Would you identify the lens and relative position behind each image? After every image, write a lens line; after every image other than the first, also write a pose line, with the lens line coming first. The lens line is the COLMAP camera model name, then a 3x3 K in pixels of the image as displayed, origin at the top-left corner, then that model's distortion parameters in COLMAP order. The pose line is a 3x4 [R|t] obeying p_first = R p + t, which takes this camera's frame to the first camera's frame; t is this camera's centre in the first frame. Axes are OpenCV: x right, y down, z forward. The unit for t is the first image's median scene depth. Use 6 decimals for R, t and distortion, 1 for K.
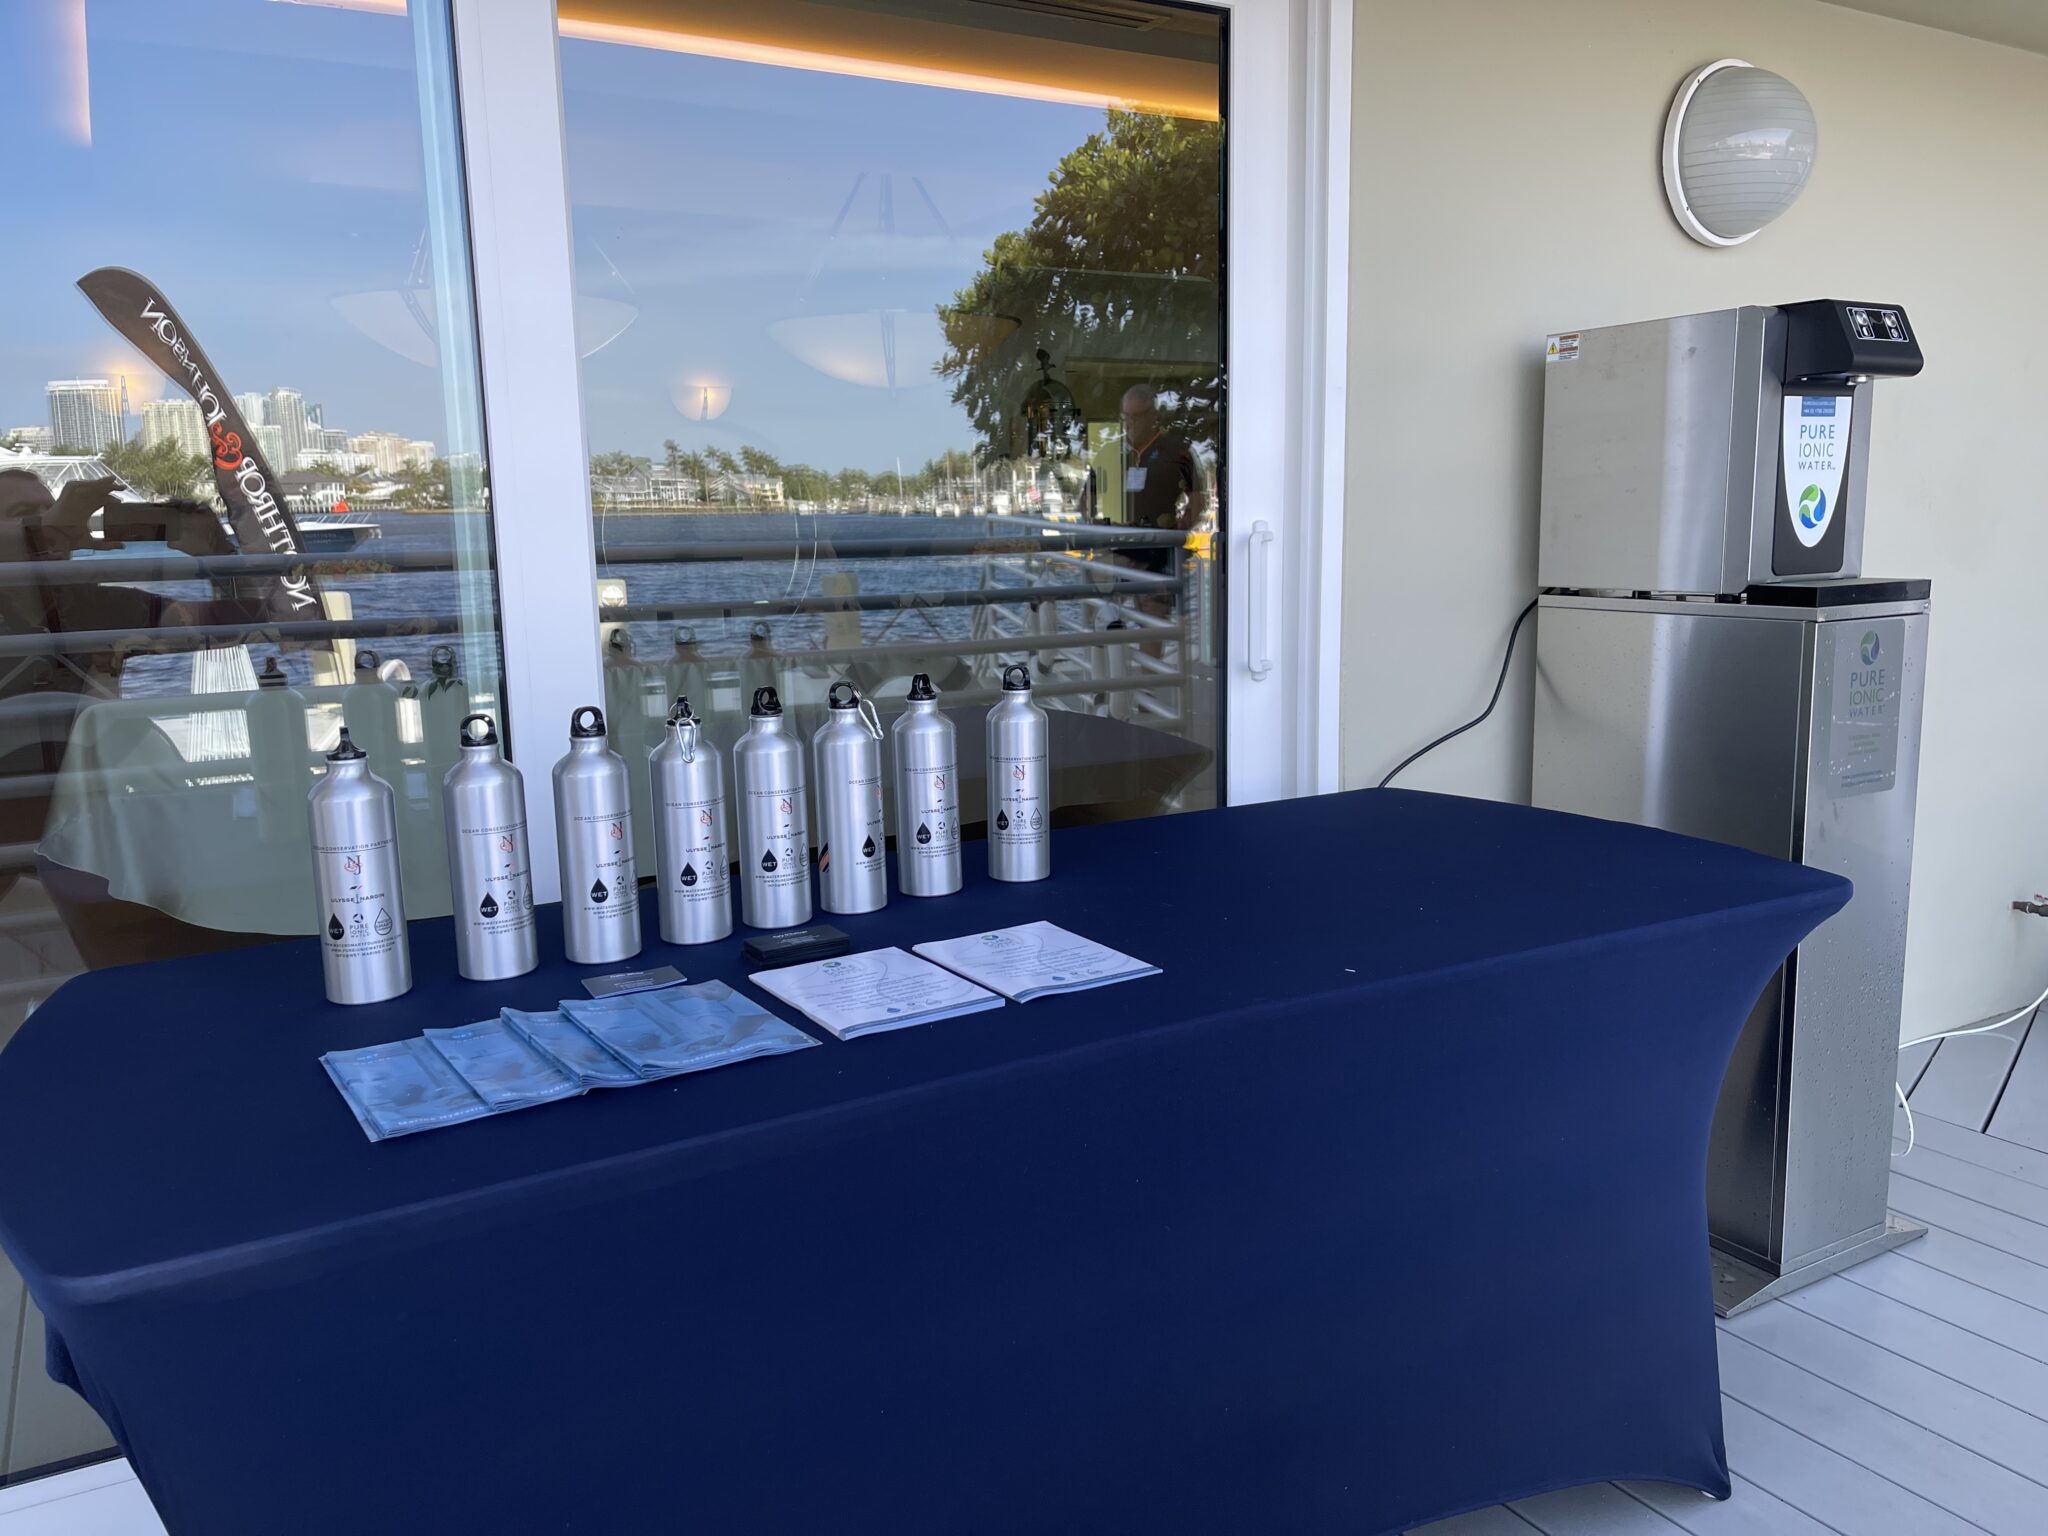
lens RADIAL K [[1565.8, 0, 1028.9], [0, 1565.8, 768.3], [0, 0, 1]] dist [0.036528, -0.072439]
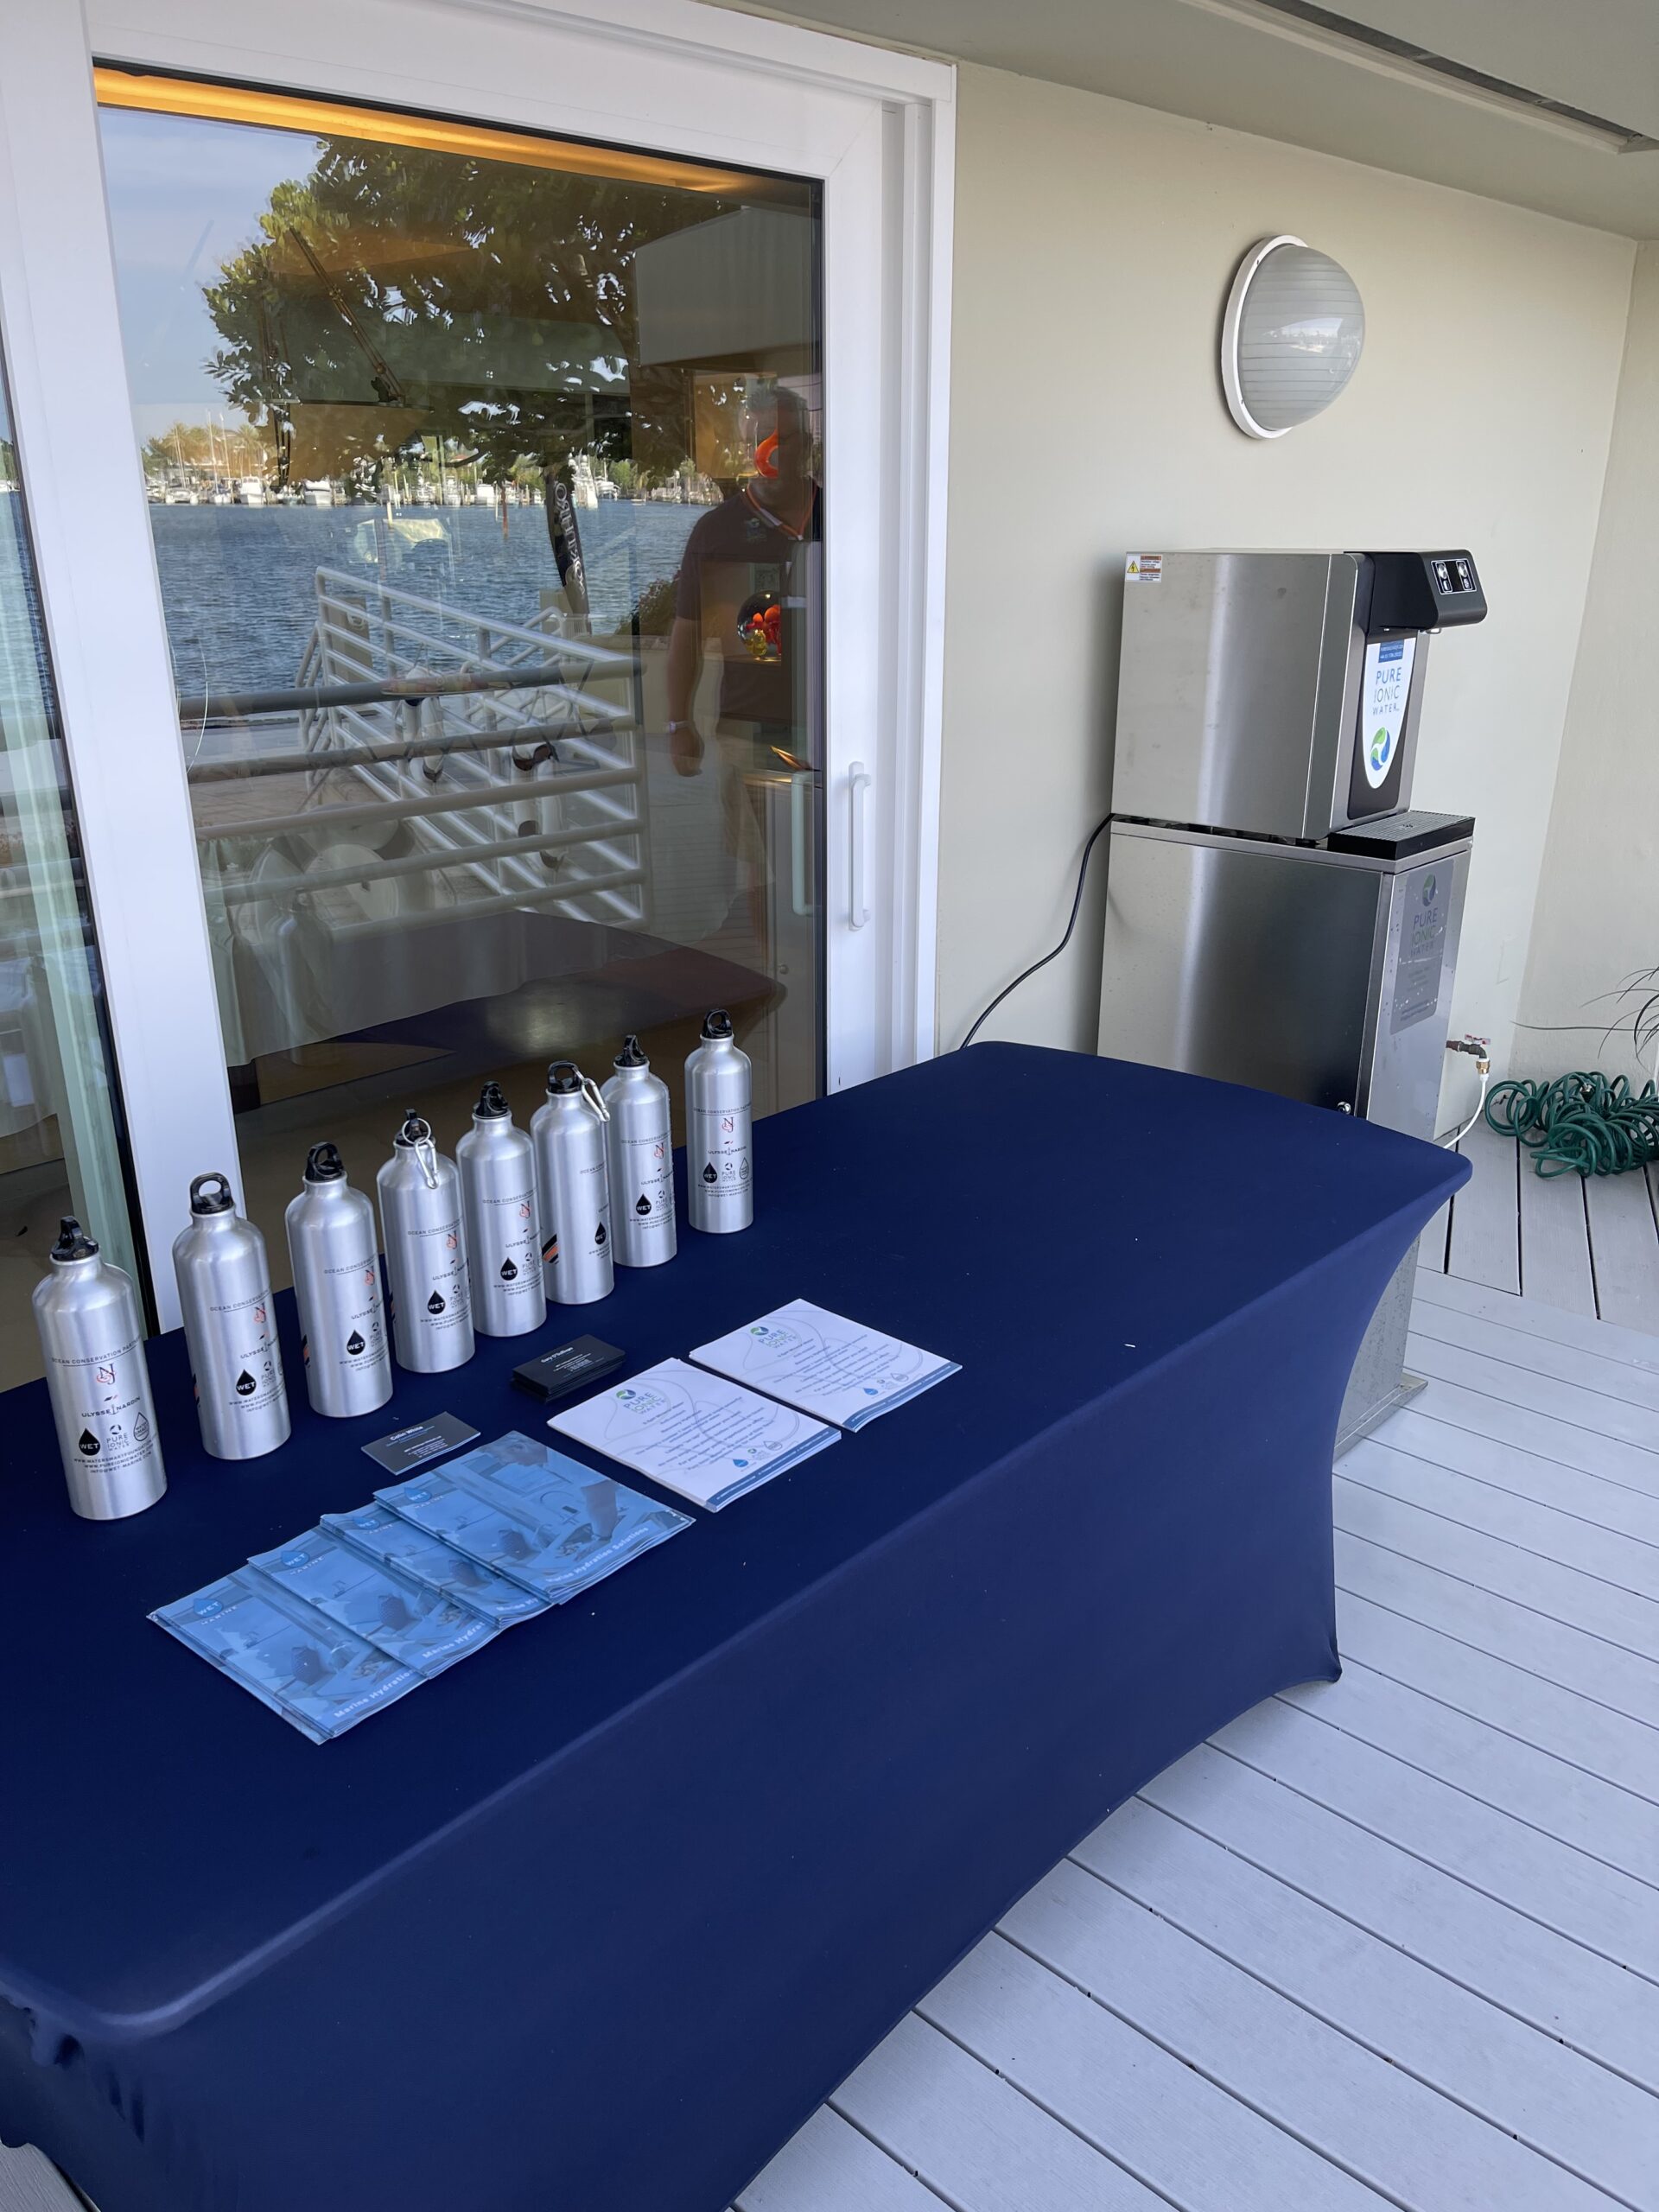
lens RADIAL K [[1688.0, 0, 827.6], [0, 1688.0, 1139.3], [0, 0, 1]] dist [0.000496, 0.002306]
pose [[0.955331, -0.088848, 0.281867, -0.189993], [0.030477, 0.978274, 0.205066, -0.157111], [-0.293963, -0.187315, 0.937283, 0.016620]]
